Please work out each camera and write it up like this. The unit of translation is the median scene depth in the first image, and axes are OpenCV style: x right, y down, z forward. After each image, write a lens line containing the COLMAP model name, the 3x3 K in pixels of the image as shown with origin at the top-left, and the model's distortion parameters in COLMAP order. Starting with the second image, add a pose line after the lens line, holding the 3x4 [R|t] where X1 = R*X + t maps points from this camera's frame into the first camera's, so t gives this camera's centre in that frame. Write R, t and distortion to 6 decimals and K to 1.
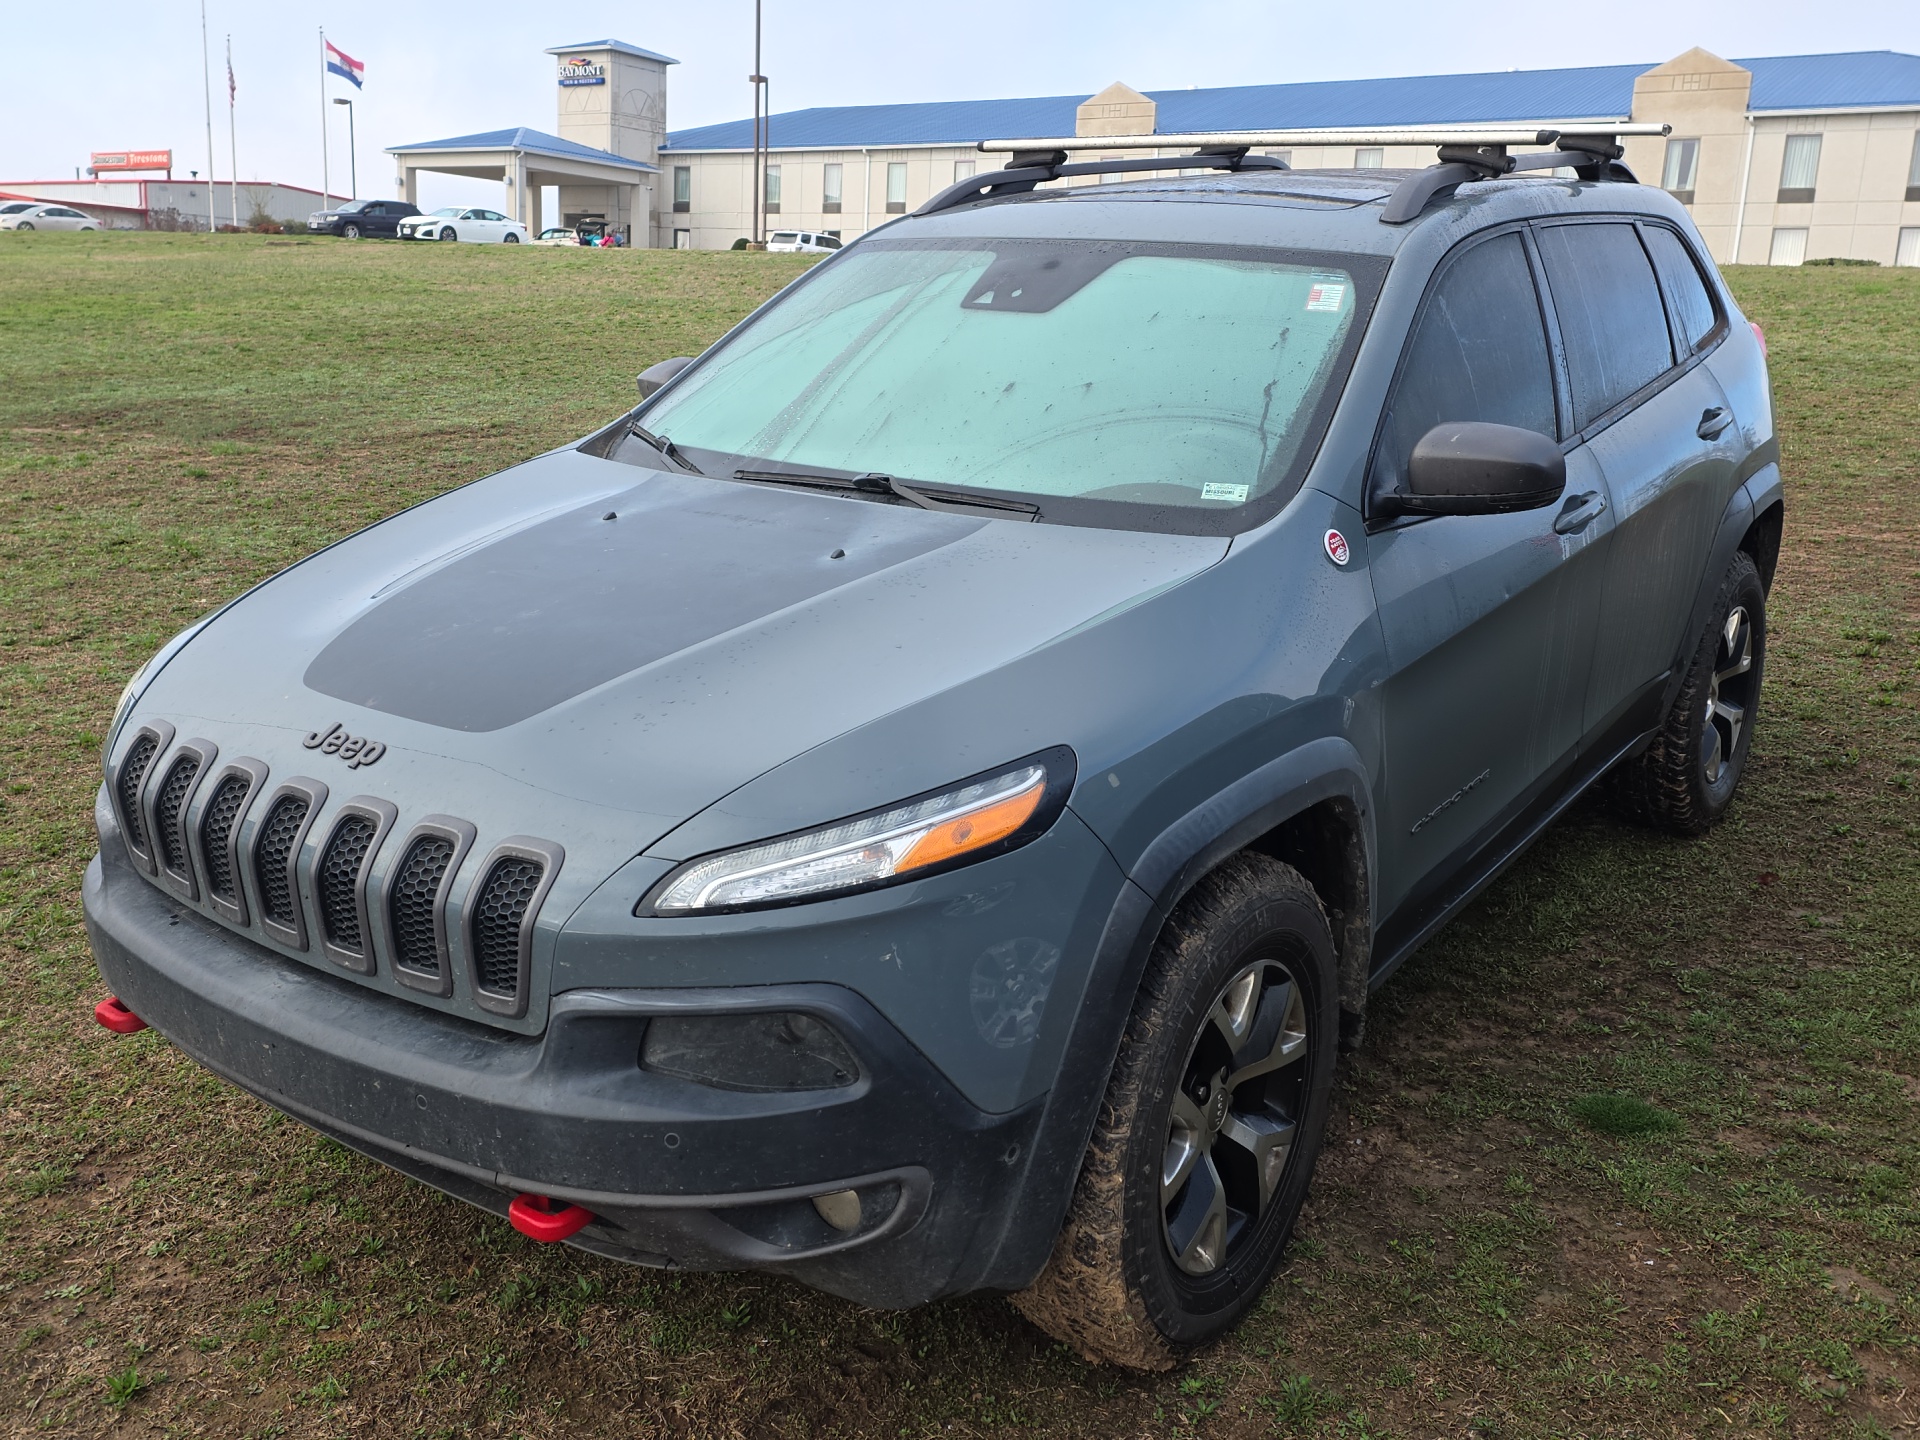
lens RADIAL K [[1615.3, 0, 960.0], [0, 1615.3, 720.0], [0, 0, 1]] dist [0.131038, -0.164687]
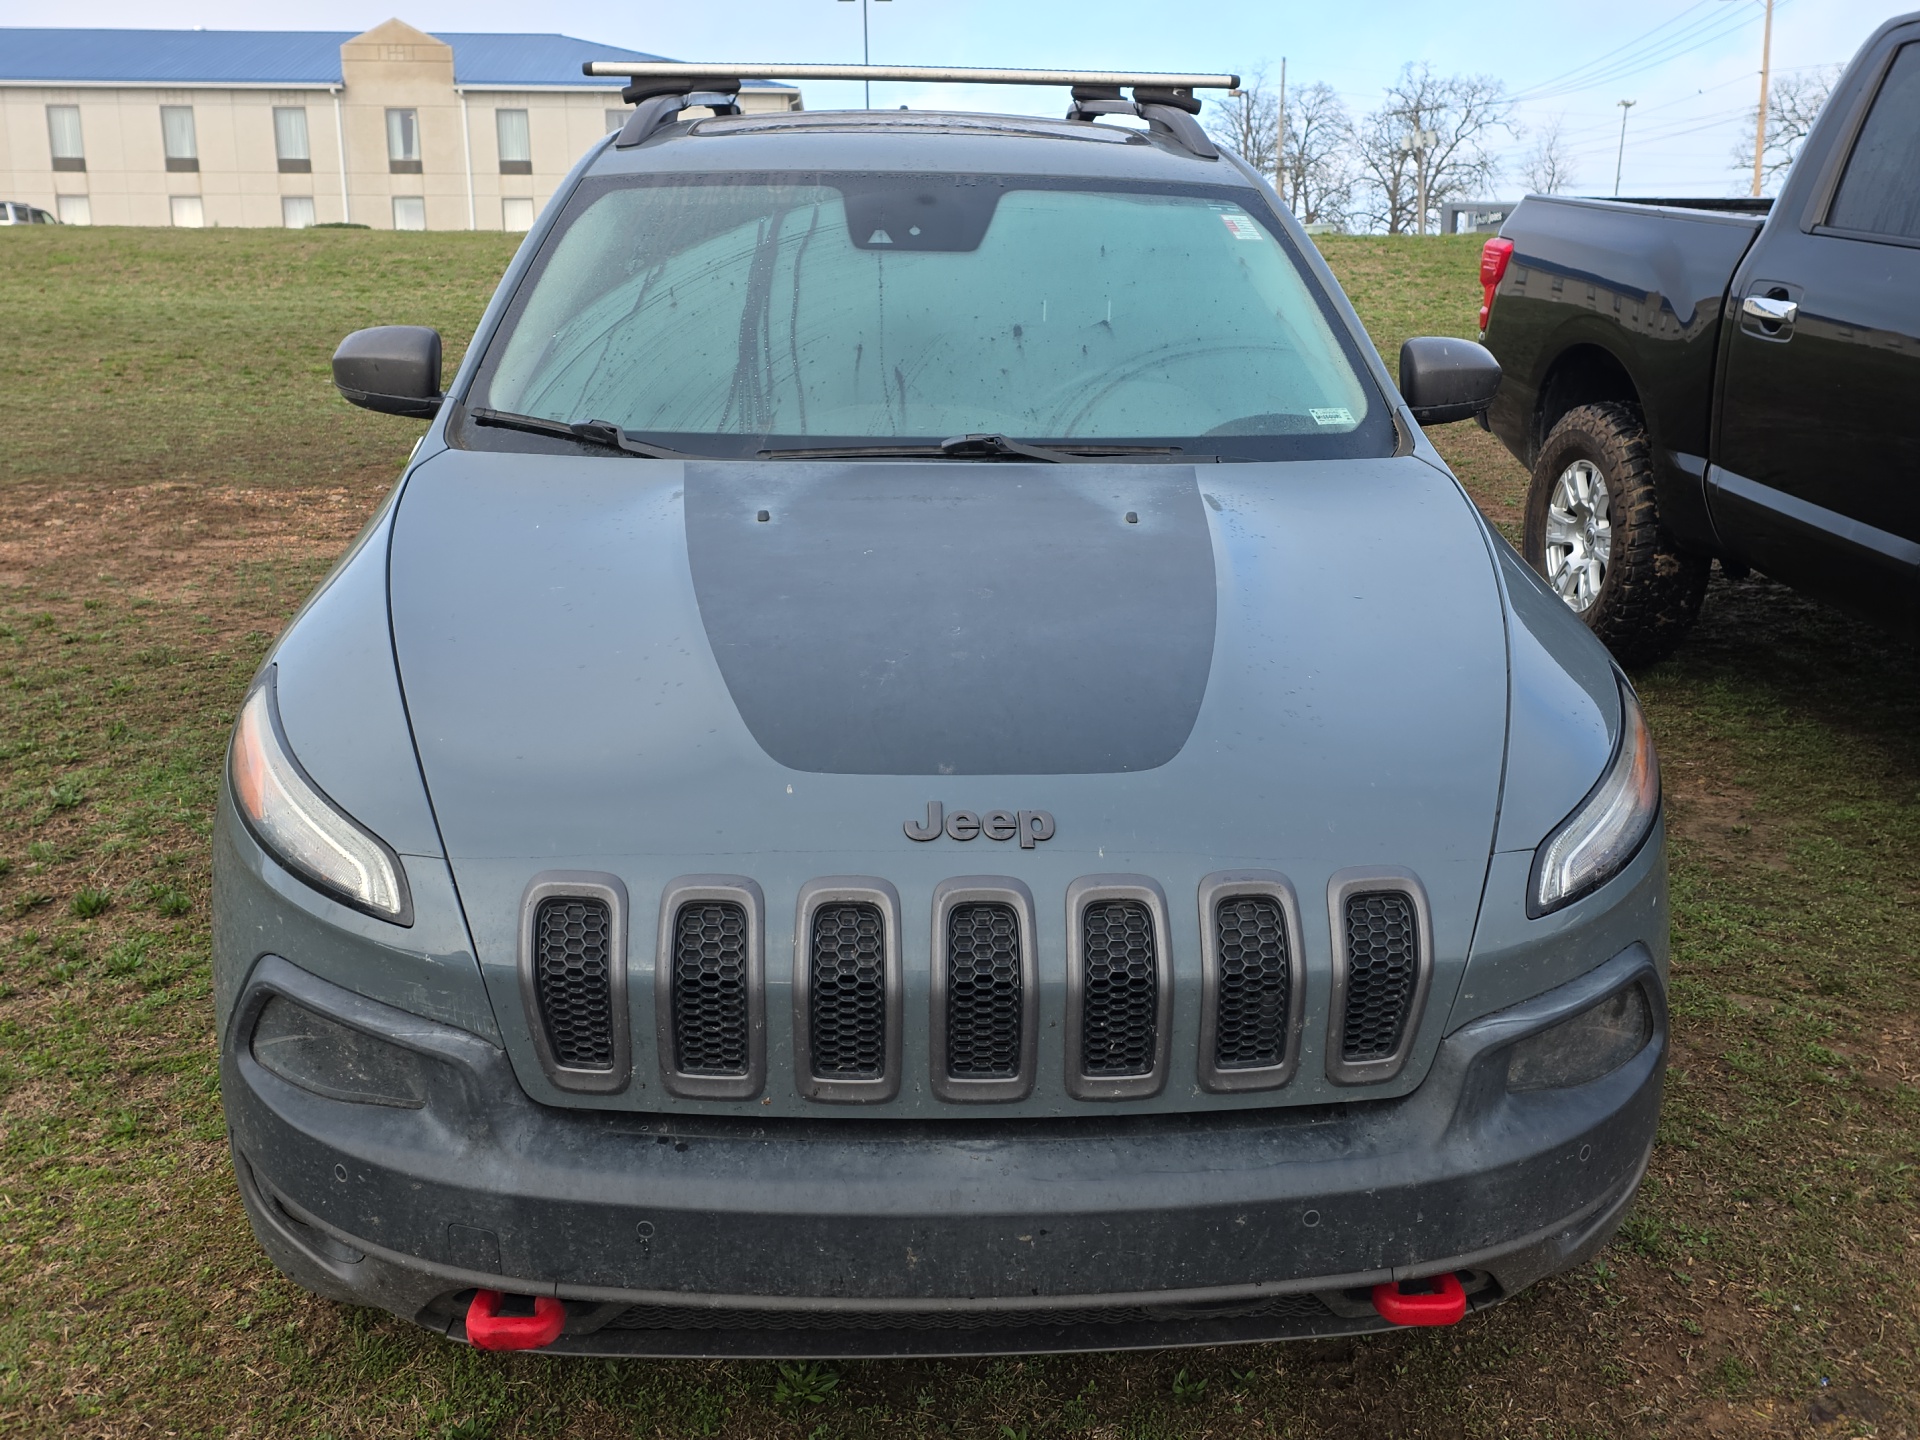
lens RADIAL K [[1615.3, 0, 960.0], [0, 1615.3, 720.0], [0, 0, 1]] dist [0.131038, -0.164687]
pose [[0.794894, -0.188711, 0.576656, -0.639687], [0.176690, 0.981207, 0.077541, -0.073999], [-0.580452, 0.040253, 0.813299, 0.312470]]
